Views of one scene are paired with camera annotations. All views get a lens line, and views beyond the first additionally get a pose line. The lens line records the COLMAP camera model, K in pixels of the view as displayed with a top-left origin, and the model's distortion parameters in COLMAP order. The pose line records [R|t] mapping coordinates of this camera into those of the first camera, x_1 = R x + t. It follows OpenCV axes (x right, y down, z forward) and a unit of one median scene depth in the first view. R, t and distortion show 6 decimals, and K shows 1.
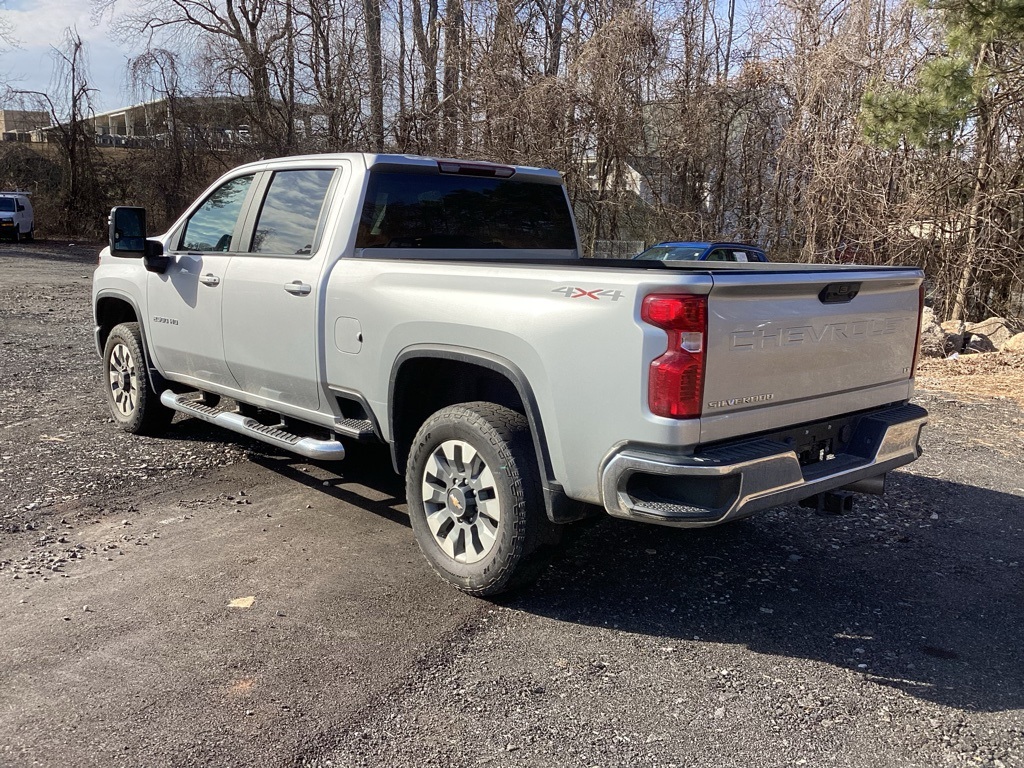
lens RADIAL K [[926.1, 0, 512.0], [0, 926.1, 384.0], [0, 0, 1]] dist [0.000724, -0.001400]
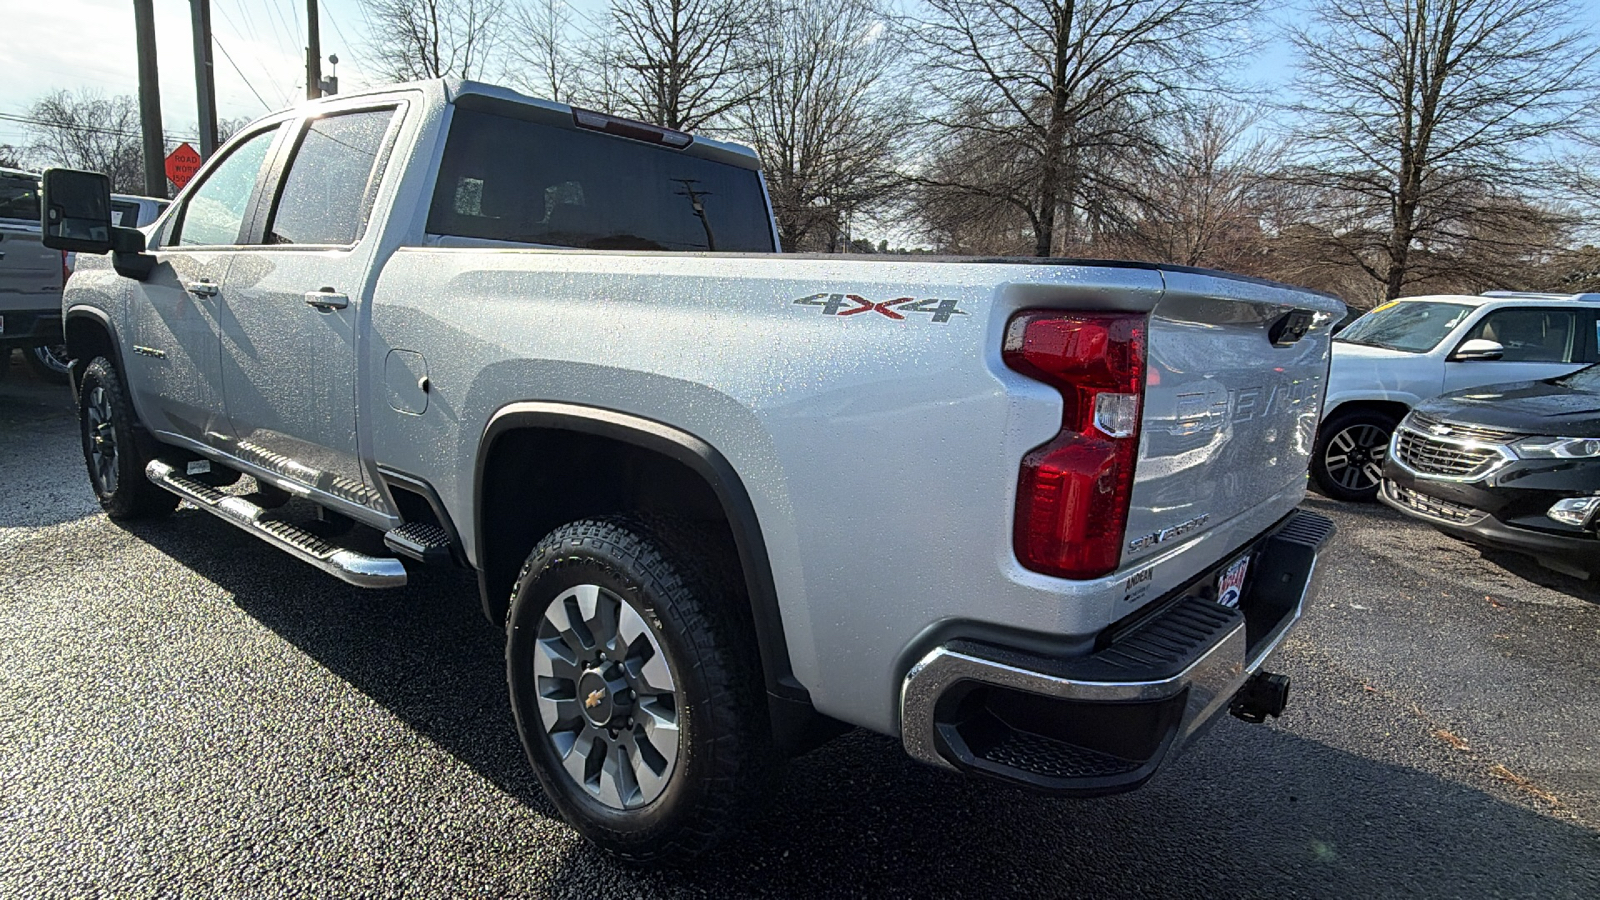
lens RADIAL K [[904.5, 0, 800.0], [0, 904.5, 450.0], [0, 0, 1]] dist [0.003644, 0.000491]
pose [[0.988300, 0.009775, 0.152212, -0.020980], [-0.013050, 0.999704, 0.020534, -0.025104], [-0.151966, -0.022280, 0.988135, 0.415179]]
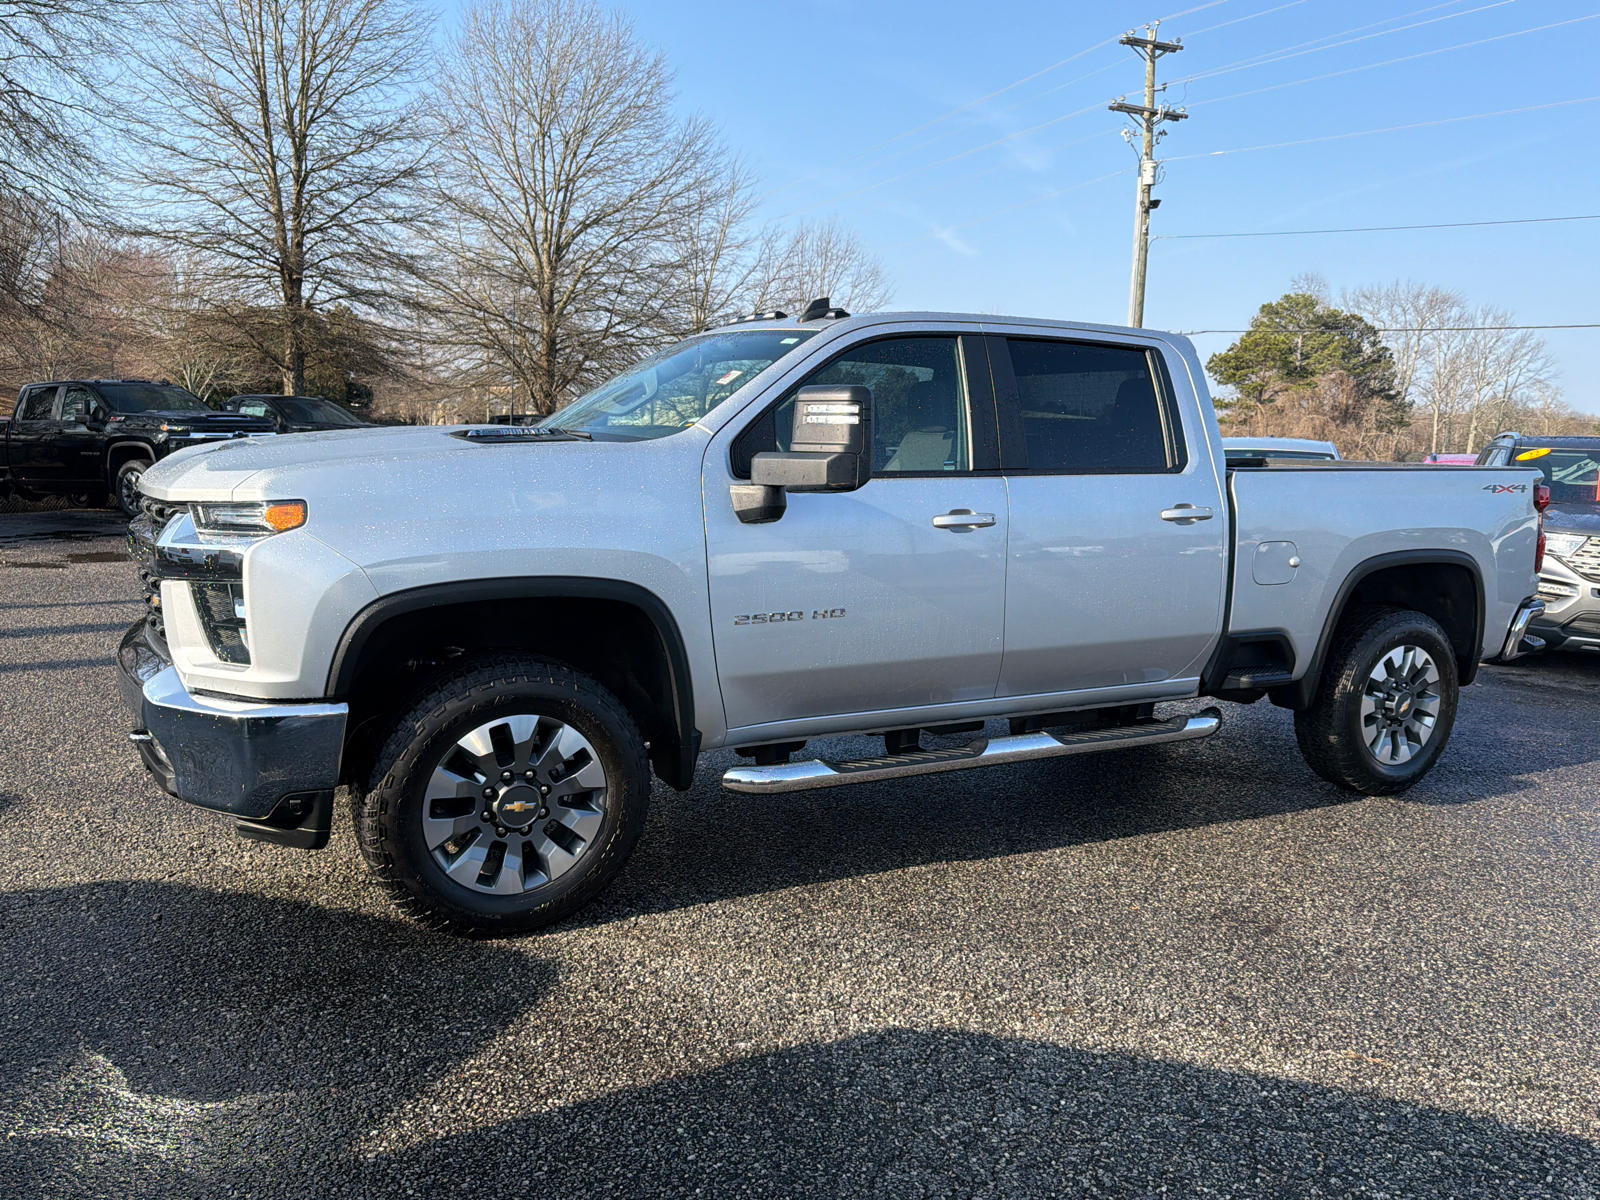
lens RADIAL K [[1347.2, 0, 800.0], [0, 1347.2, 600.0], [0, 0, 1]] dist [0.089447, -0.001550]
pose [[0.198985, -0.134942, 0.970667, -1.472762], [0.132205, 0.985117, 0.109849, -0.213520], [-0.971044, 0.106469, 0.213864, 1.178058]]
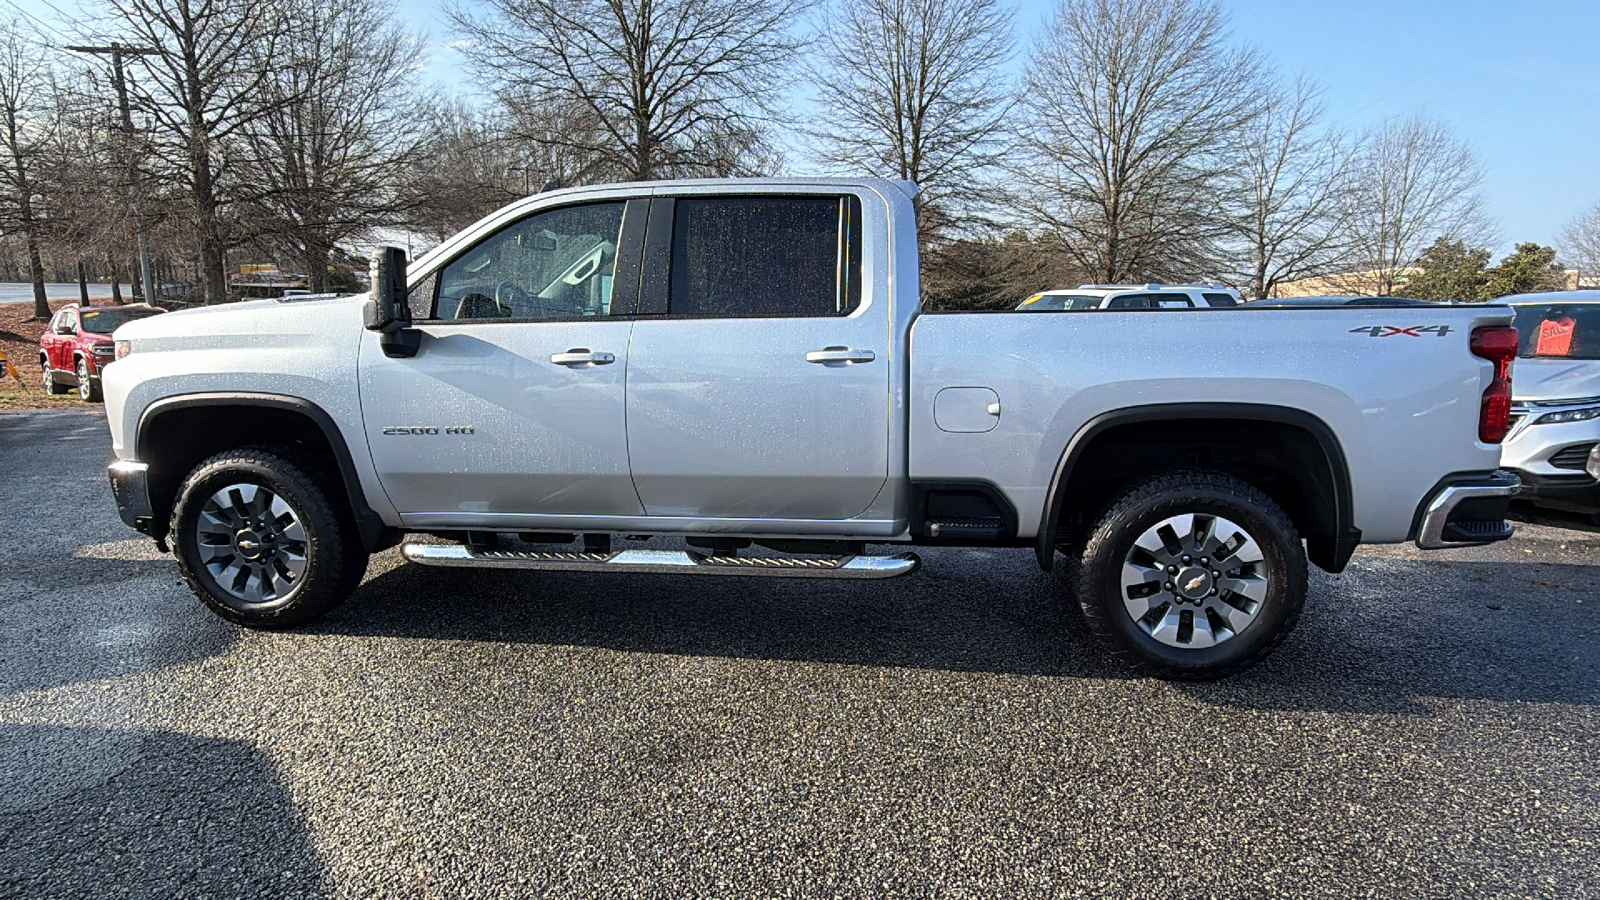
lens RADIAL K [[904.5, 0, 800.0], [0, 904.5, 450.0], [0, 0, 1]] dist [0.003644, 0.000491]
pose [[0.767735, -0.122677, 0.628914, -0.785710], [0.120874, 0.991607, 0.045871, -0.071919], [-0.629263, 0.040803, 0.776121, 0.506123]]
